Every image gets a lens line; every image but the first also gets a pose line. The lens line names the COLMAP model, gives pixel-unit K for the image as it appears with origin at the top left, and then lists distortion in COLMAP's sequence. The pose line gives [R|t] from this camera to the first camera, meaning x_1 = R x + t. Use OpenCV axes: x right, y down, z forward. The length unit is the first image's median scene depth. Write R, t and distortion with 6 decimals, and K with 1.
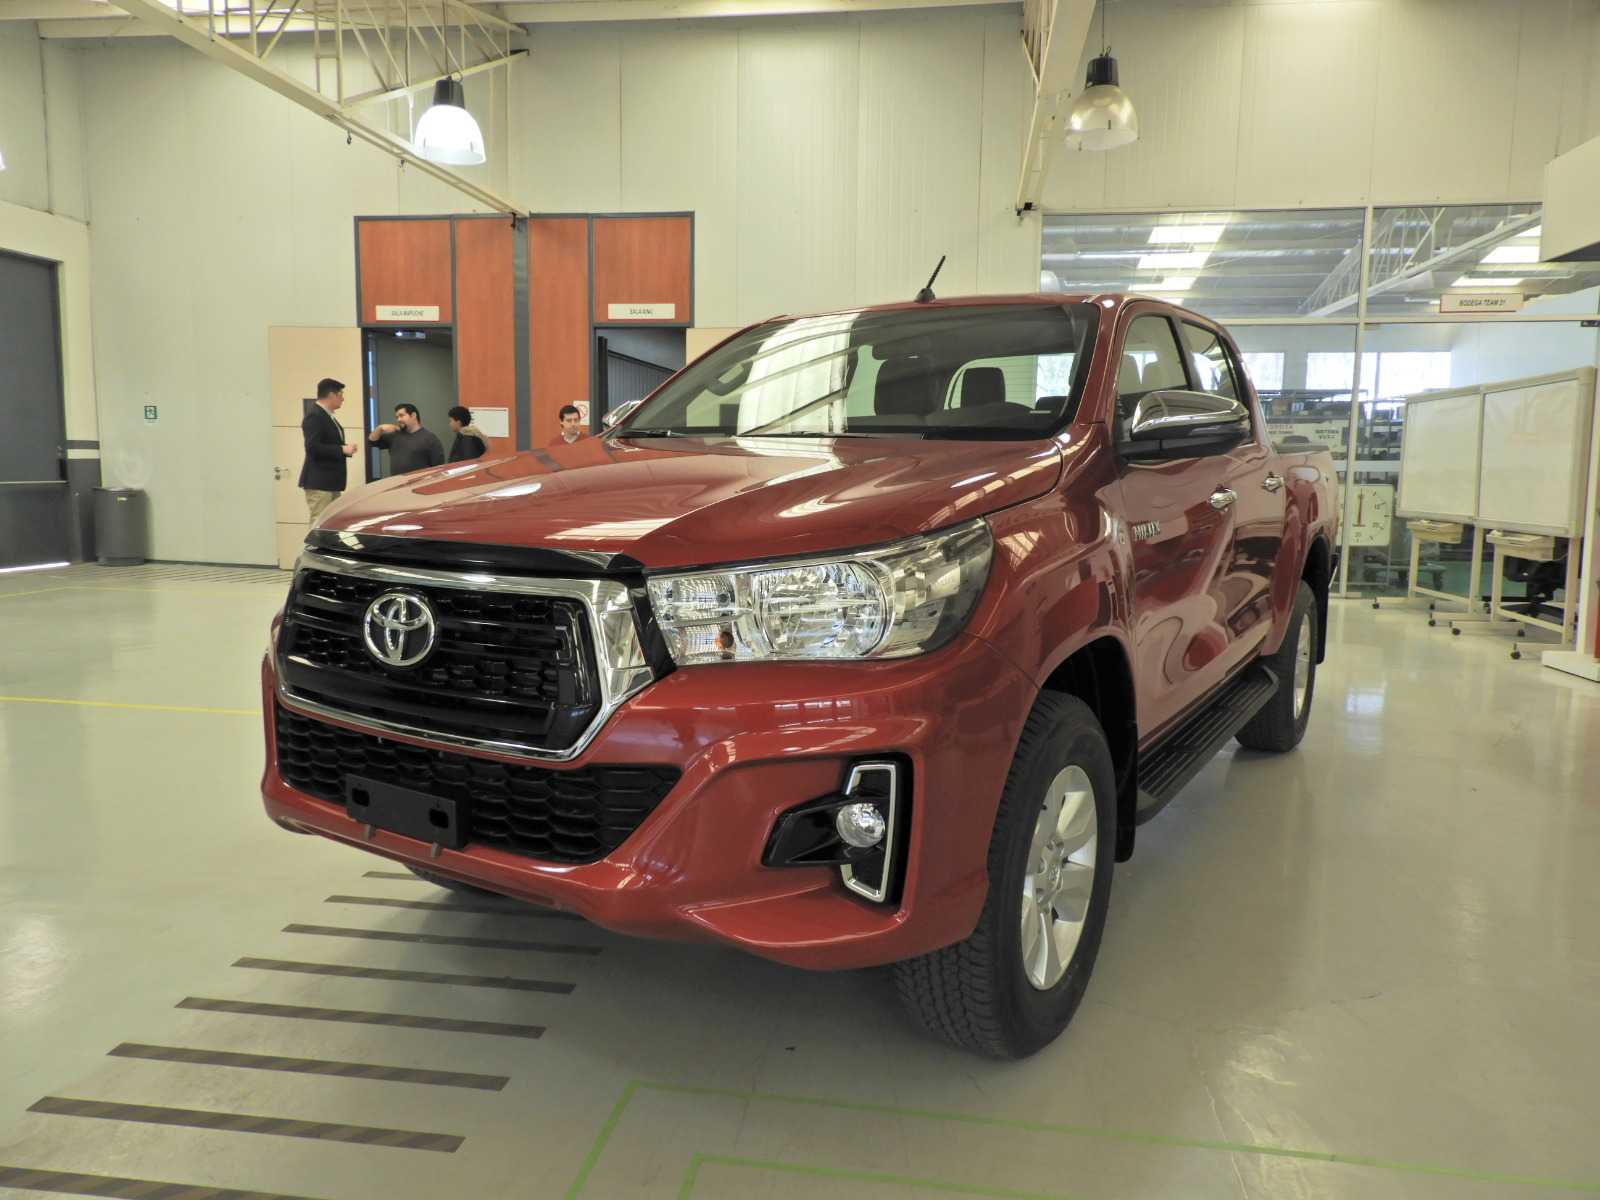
lens RADIAL K [[1121.3, 0, 797.5], [0, 1121.3, 595.1], [0, 0, 1]] dist [0.005617, -0.003025]
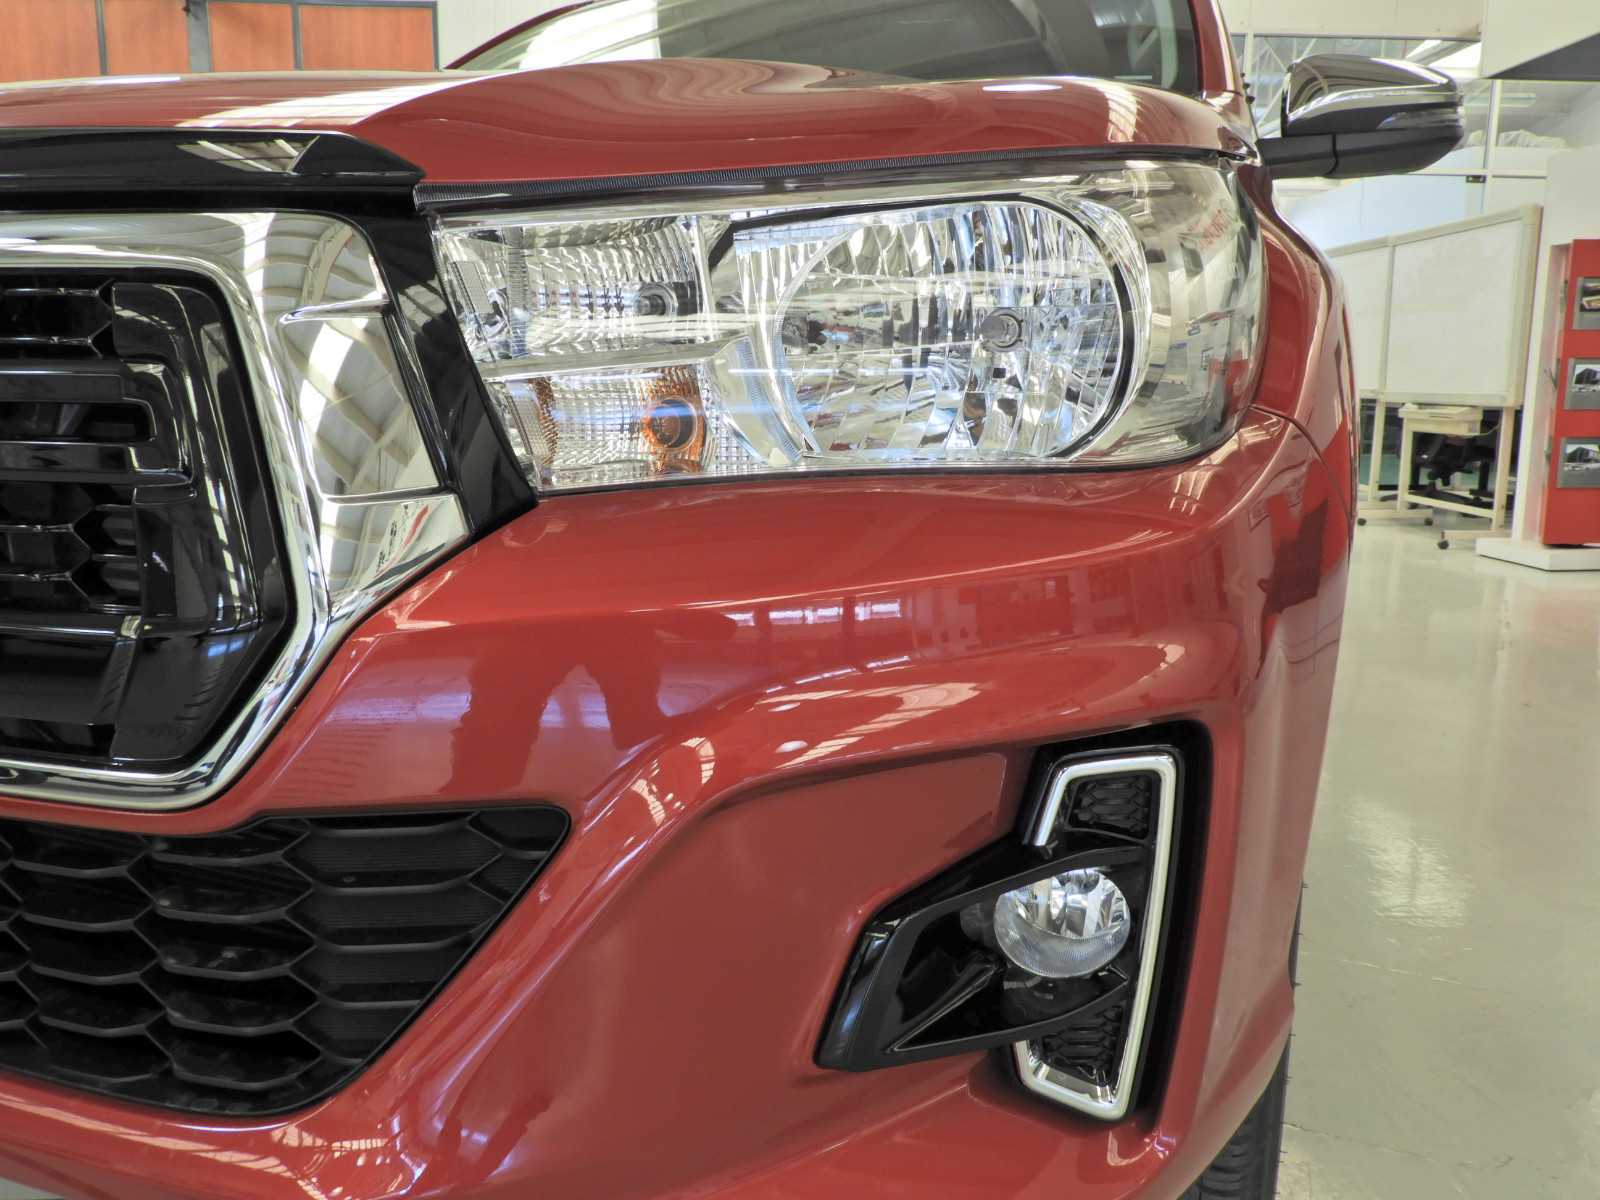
lens RADIAL K [[1268.0, 0, 808.6], [0, 1268.0, 605.1], [0, 0, 1]] dist [-0.005006, -0.005486]
pose [[0.983338, -0.036608, 0.178062, -0.095428], [0.023284, 0.996809, 0.076351, 0.068308], [-0.180289, -0.070933, 0.981053, 0.617720]]
